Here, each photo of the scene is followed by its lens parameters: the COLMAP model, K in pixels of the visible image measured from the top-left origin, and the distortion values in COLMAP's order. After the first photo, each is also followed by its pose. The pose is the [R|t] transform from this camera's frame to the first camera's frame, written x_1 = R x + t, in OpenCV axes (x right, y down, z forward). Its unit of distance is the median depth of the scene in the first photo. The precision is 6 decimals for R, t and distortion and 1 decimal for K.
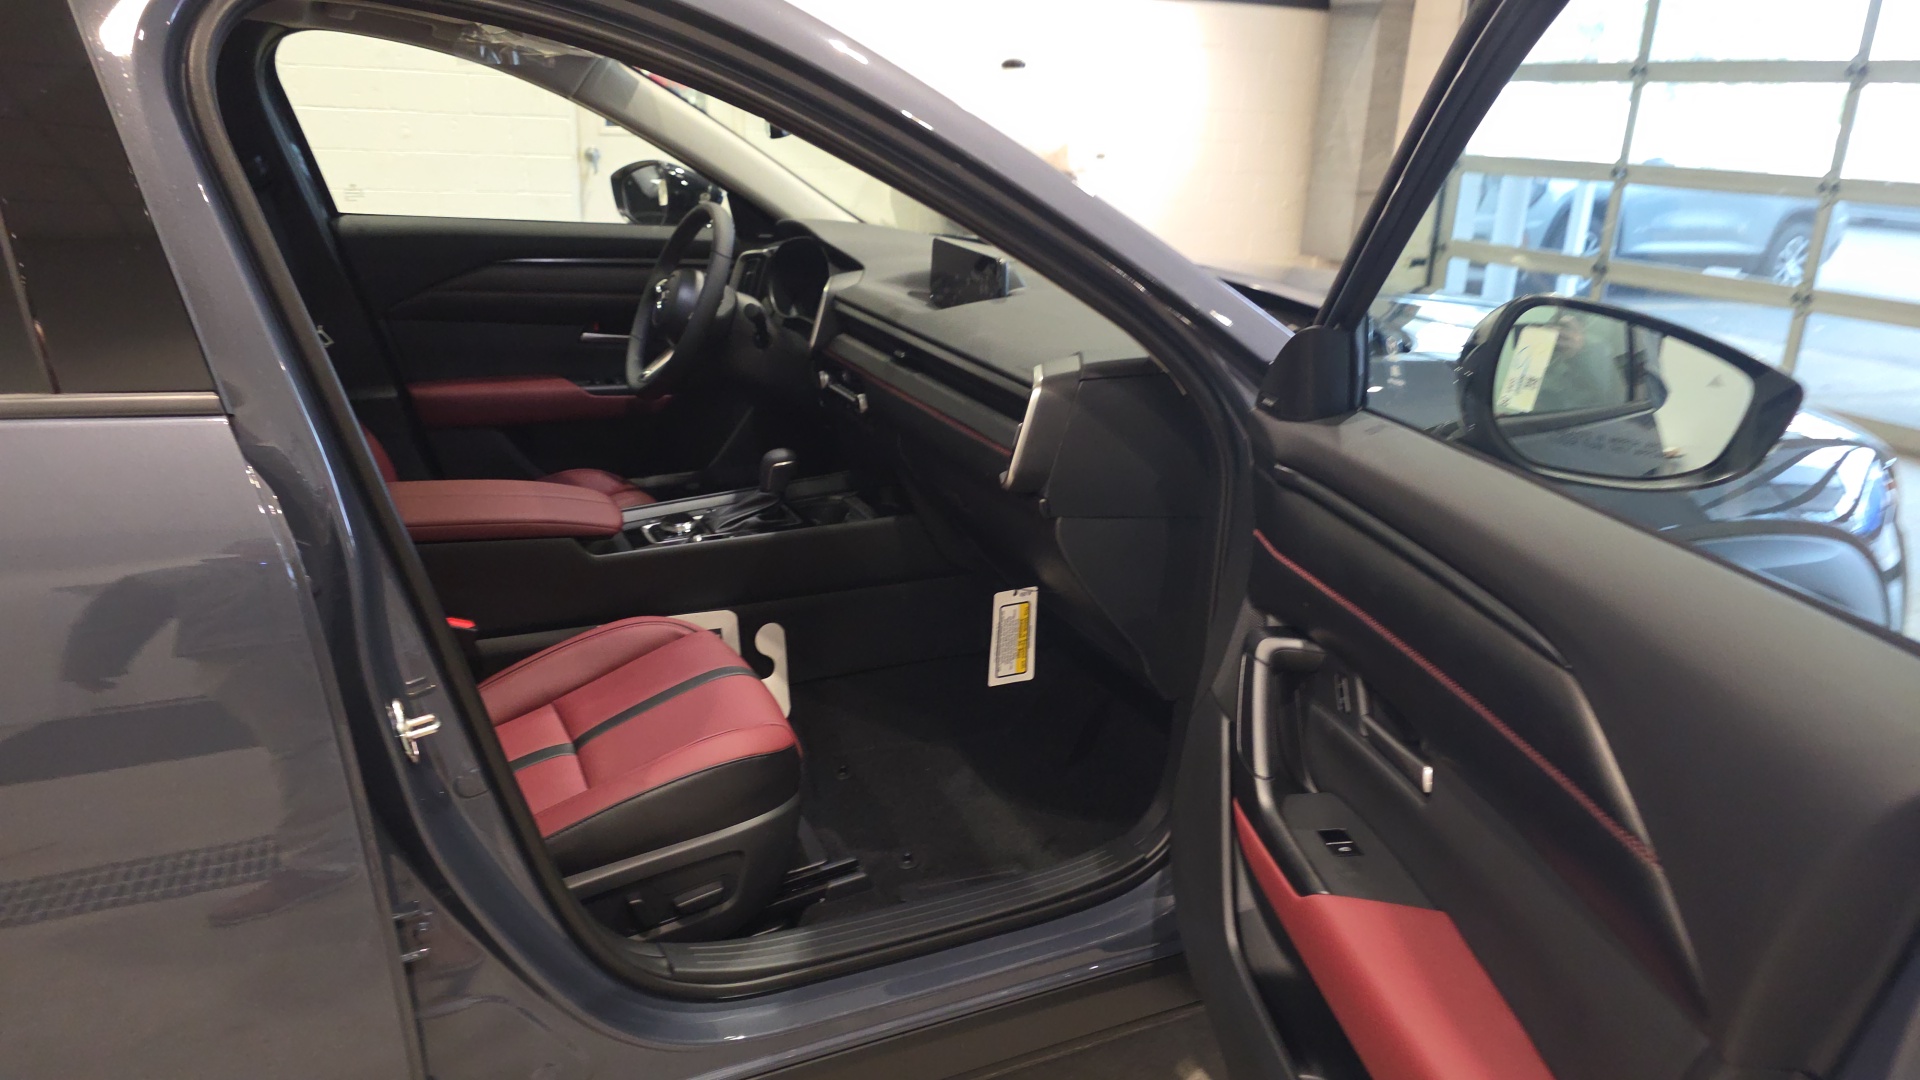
lens RADIAL K [[1302.9, 0, 960.0], [0, 1302.9, 540.0], [0, 0, 1]] dist [0.001006, -0.007342]
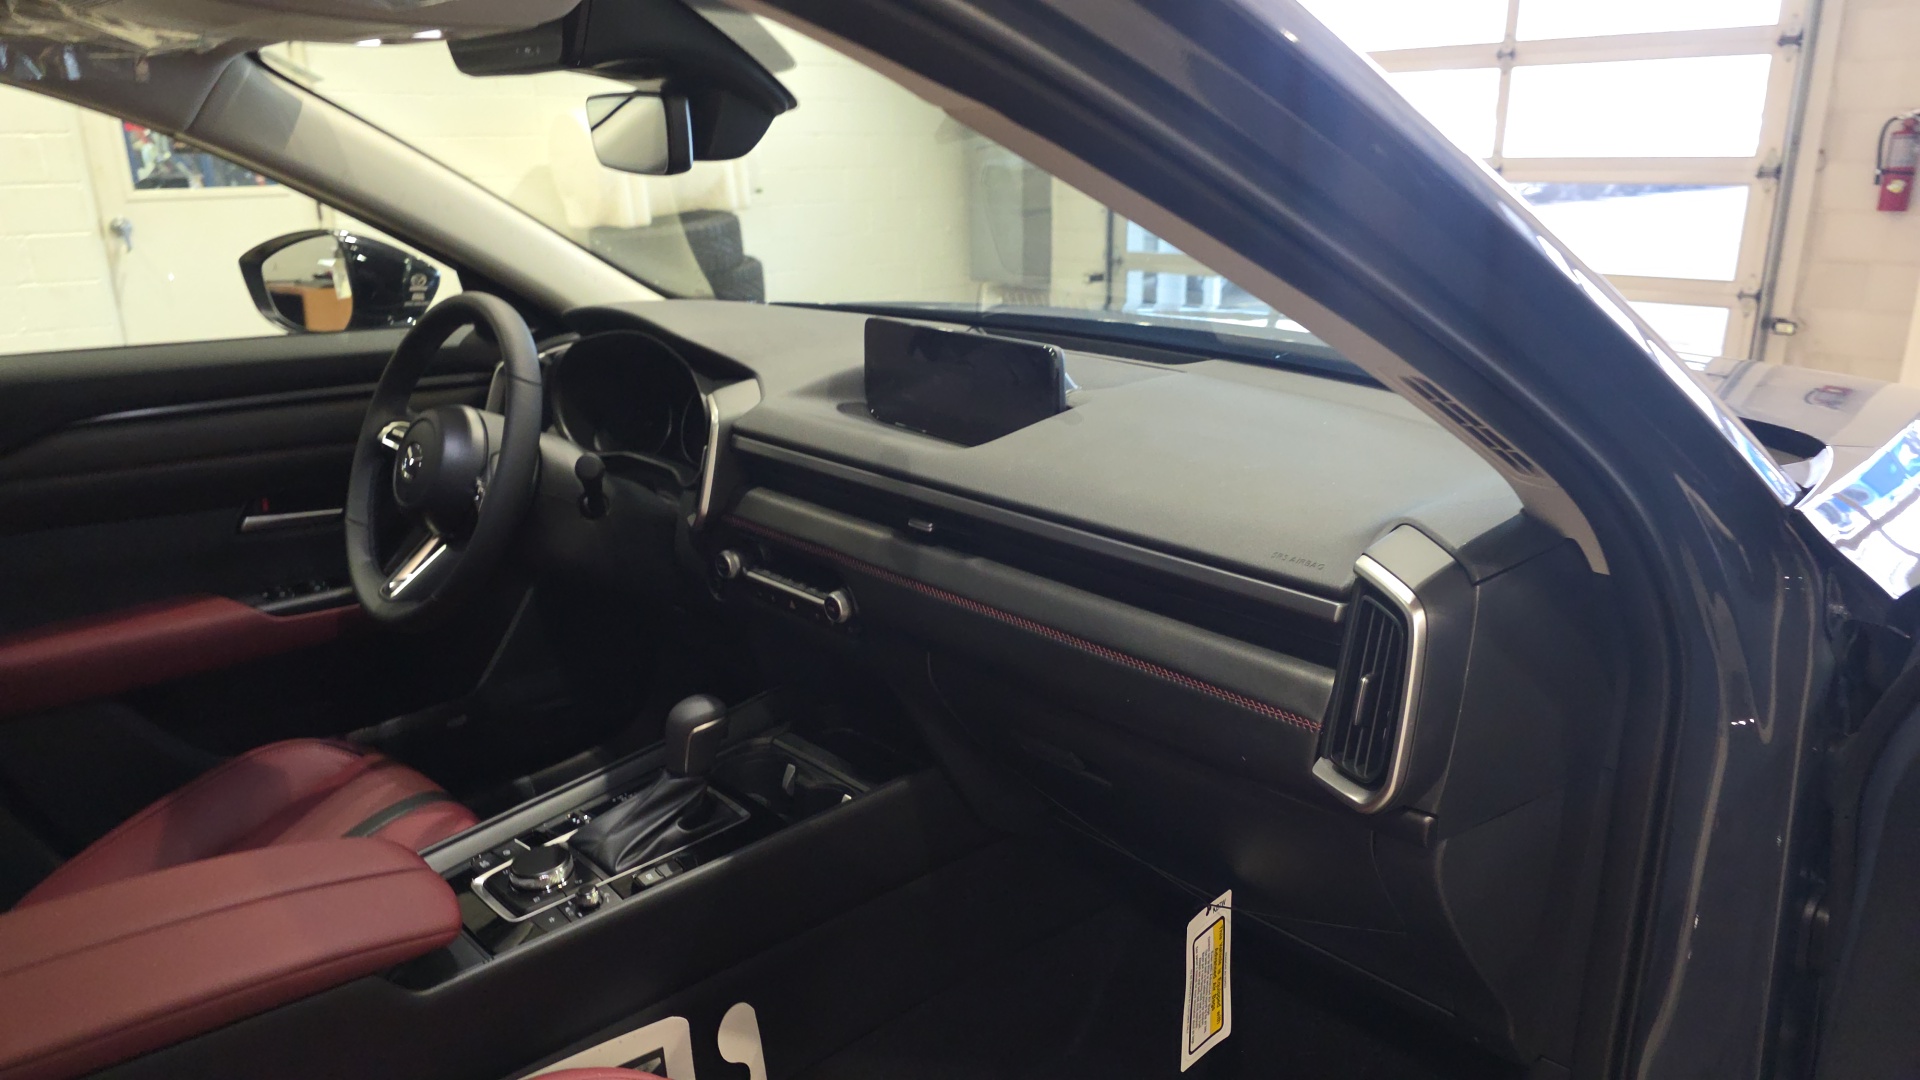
lens RADIAL K [[1302.9, 0, 960.0], [0, 1302.9, 540.0], [0, 0, 1]] dist [0.001006, -0.007342]
pose [[0.948642, -0.137928, 0.284700, -0.170358], [0.144487, 0.989505, -0.002058, -0.114526], [-0.281428, 0.043087, 0.958614, 0.374170]]
